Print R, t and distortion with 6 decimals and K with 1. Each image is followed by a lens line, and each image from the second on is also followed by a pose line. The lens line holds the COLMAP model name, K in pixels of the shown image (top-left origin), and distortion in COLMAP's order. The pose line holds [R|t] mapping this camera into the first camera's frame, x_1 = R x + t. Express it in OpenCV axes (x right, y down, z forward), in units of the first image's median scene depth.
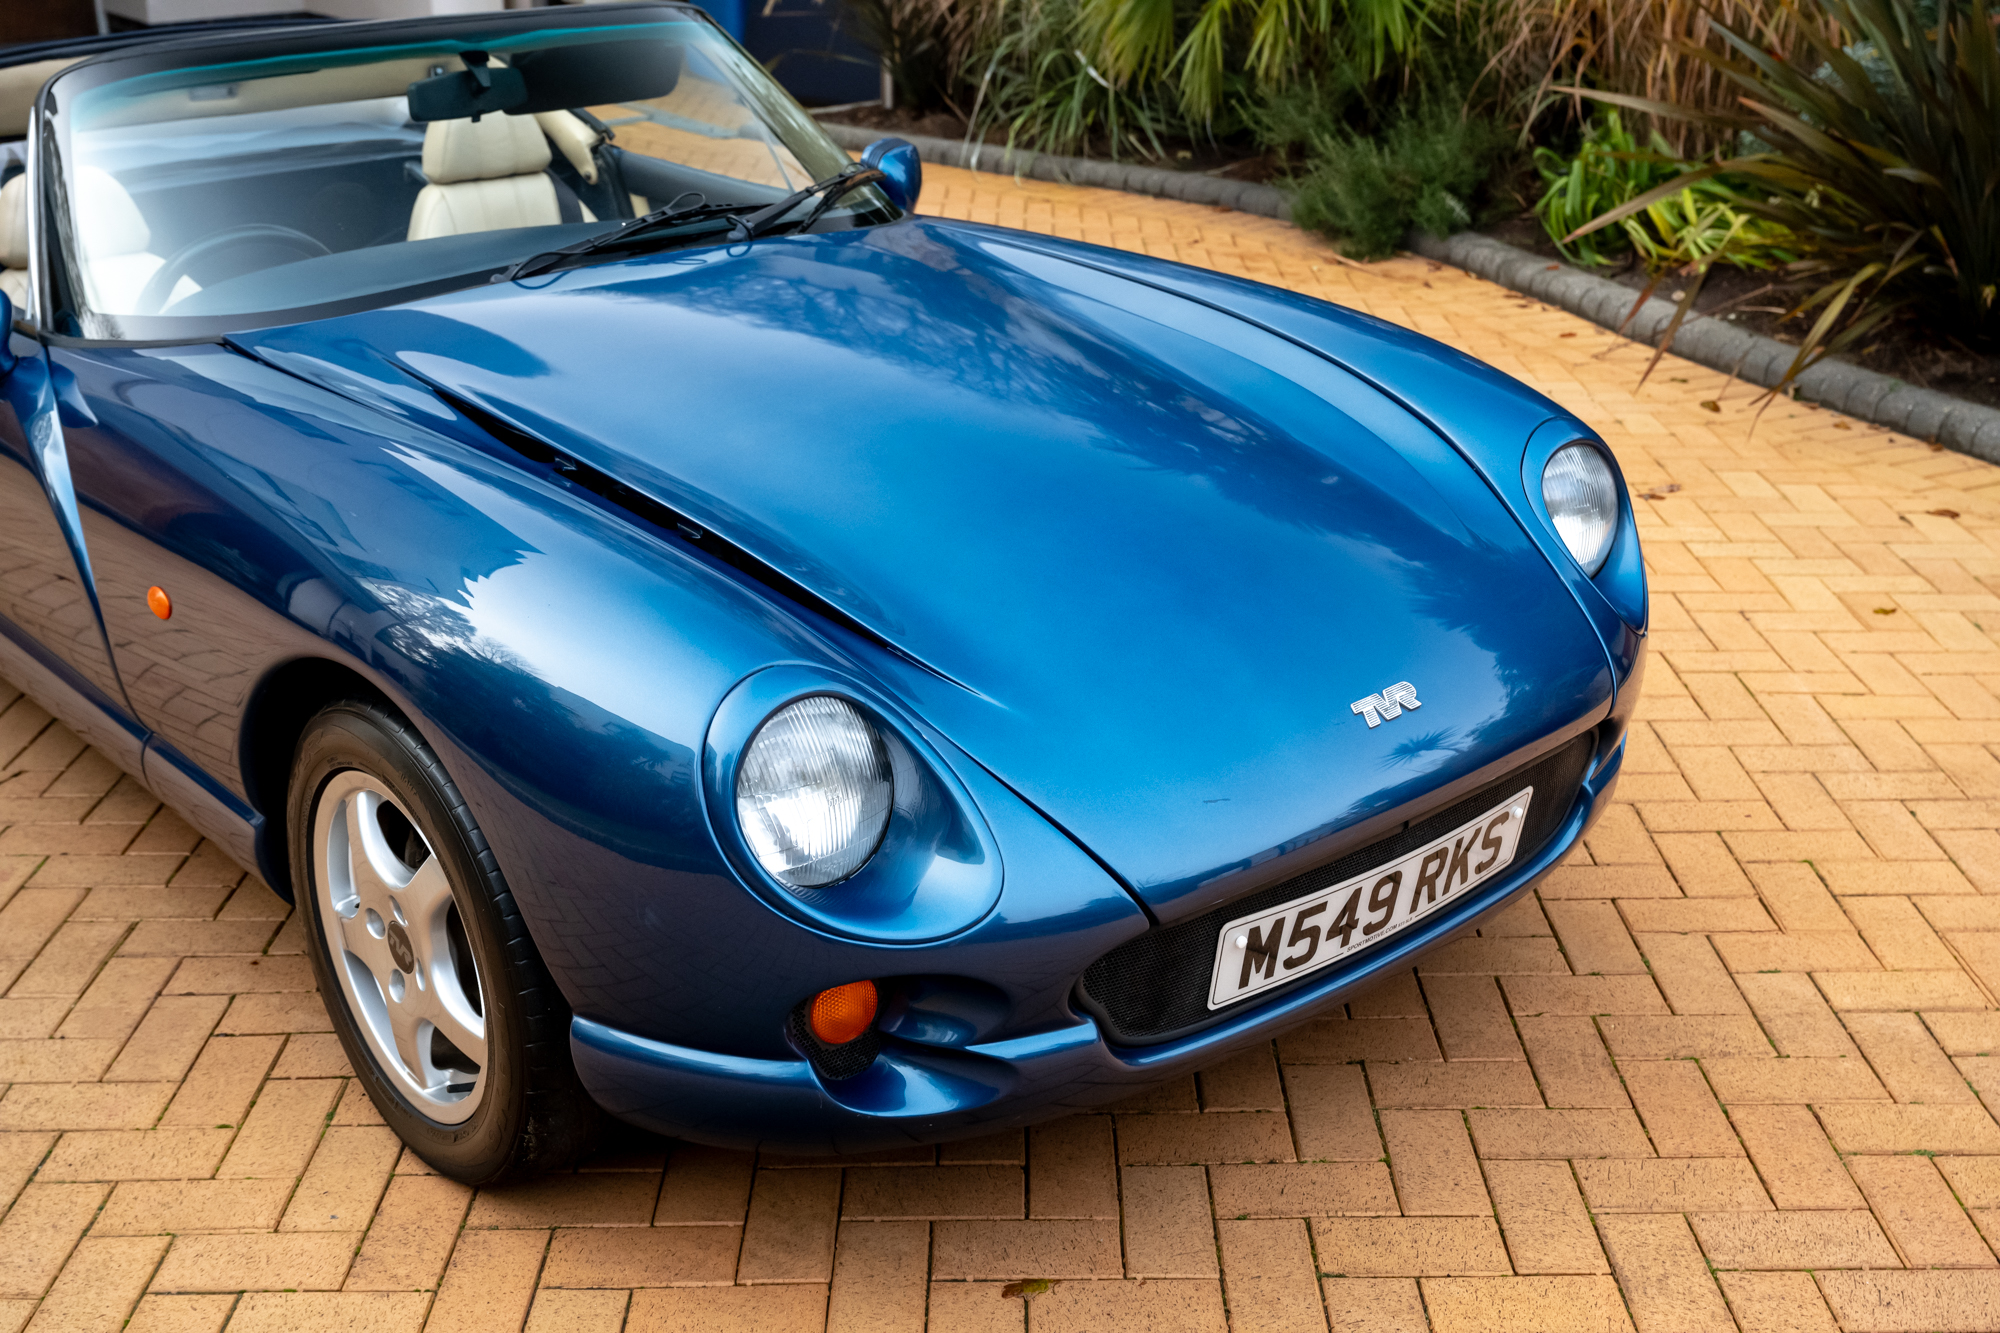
lens RADIAL K [[2214.1, 0, 1000.0], [0, 2214.1, 666.5], [0, 0, 1]] dist [-0.005616, 0.029335]
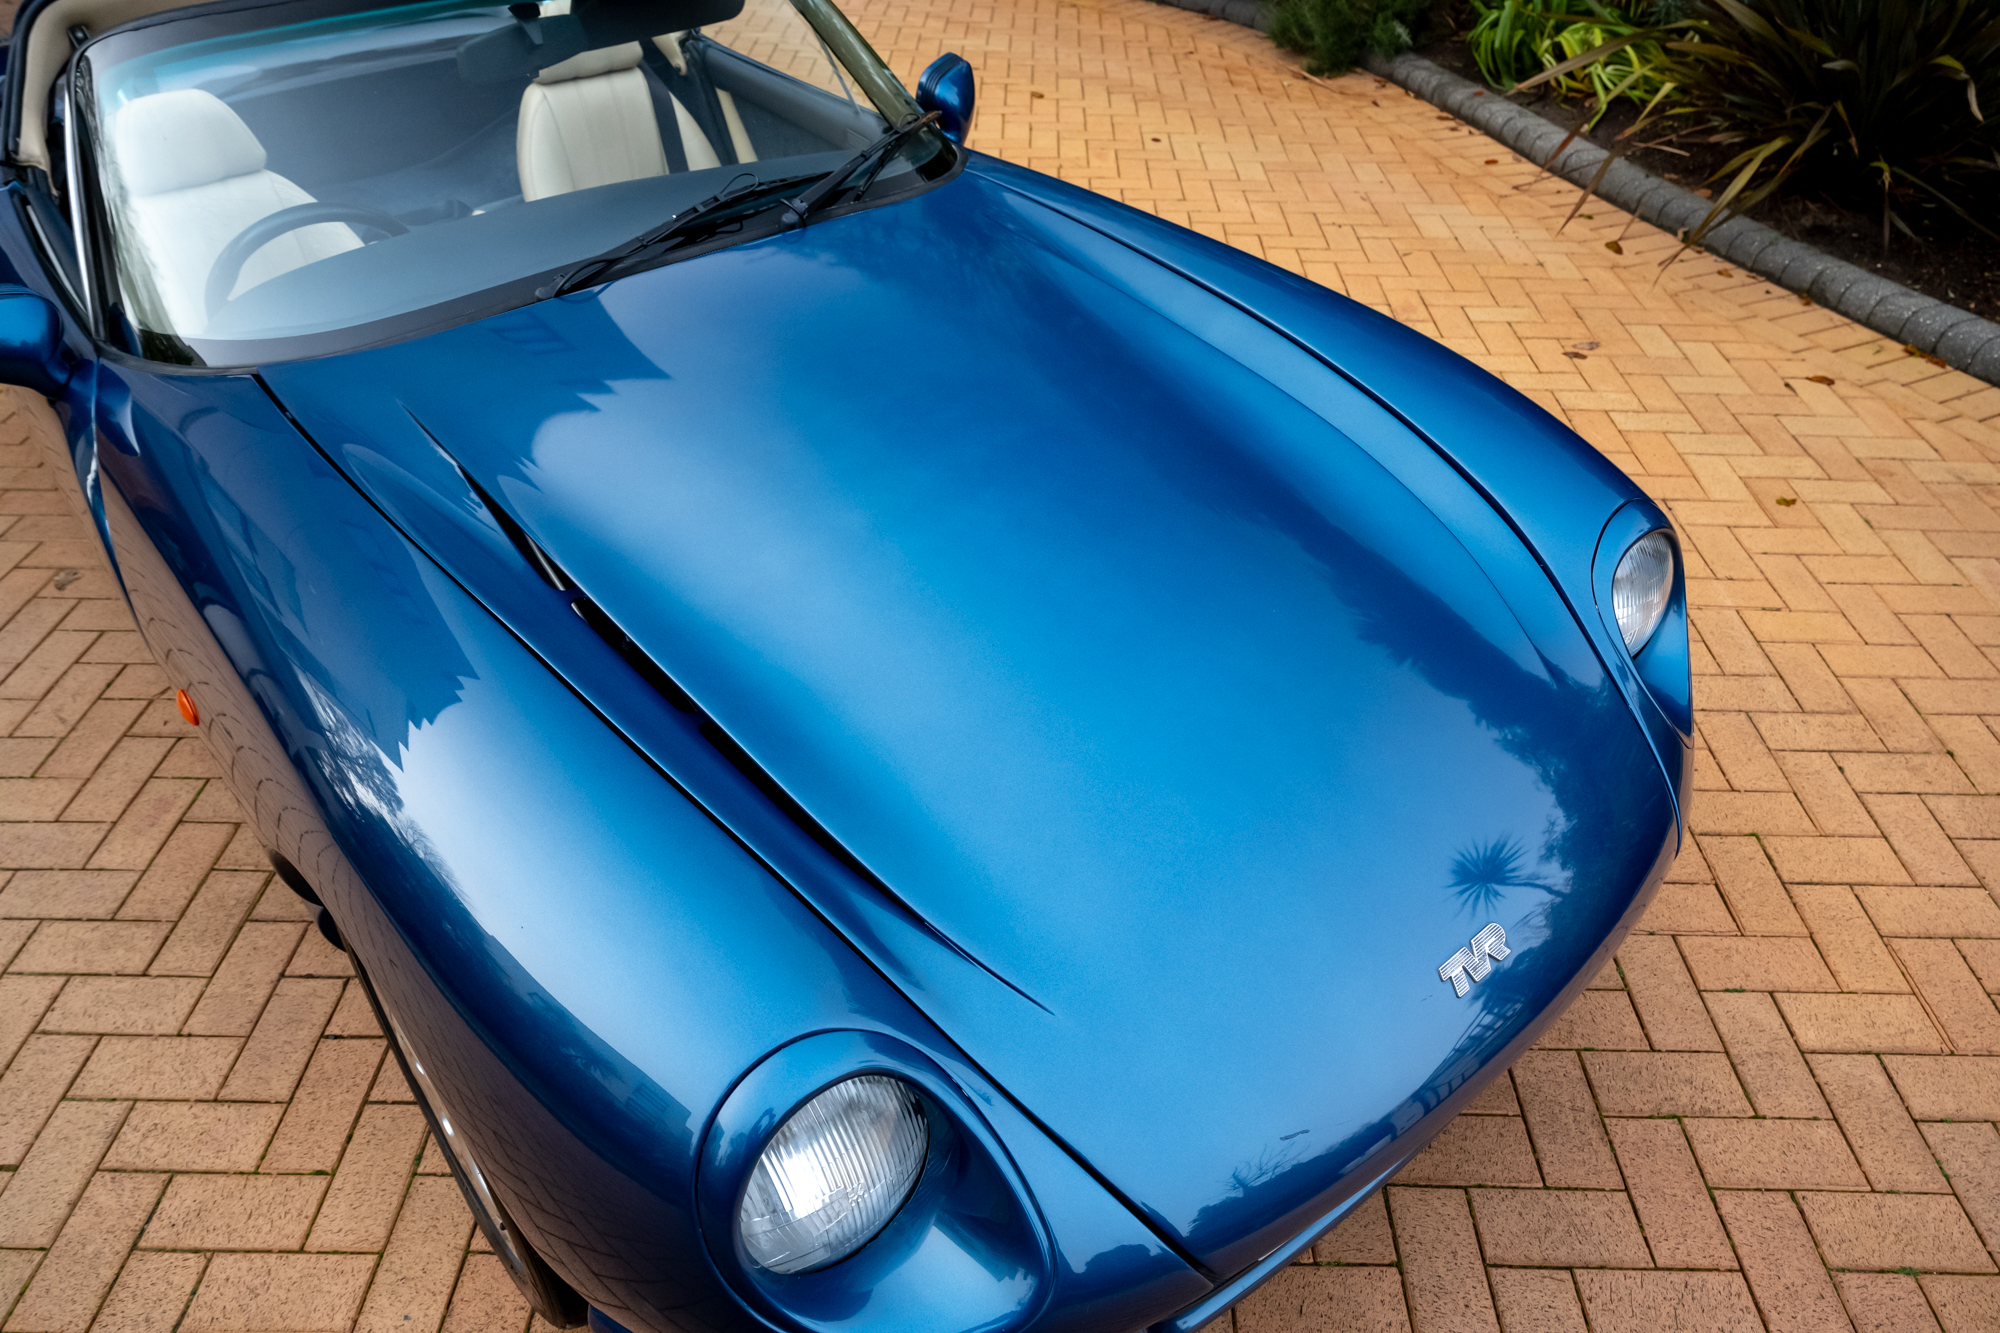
lens RADIAL K [[1345.2, 0, 1000.0], [0, 1345.2, 666.5], [0, 0, 1]] dist [0.001732, -0.000326]
pose [[0.999706, 0.021051, -0.012043, -0.007586], [-0.016625, 0.956380, 0.291653, -0.123270], [0.017658, -0.291367, 0.956448, 0.241531]]
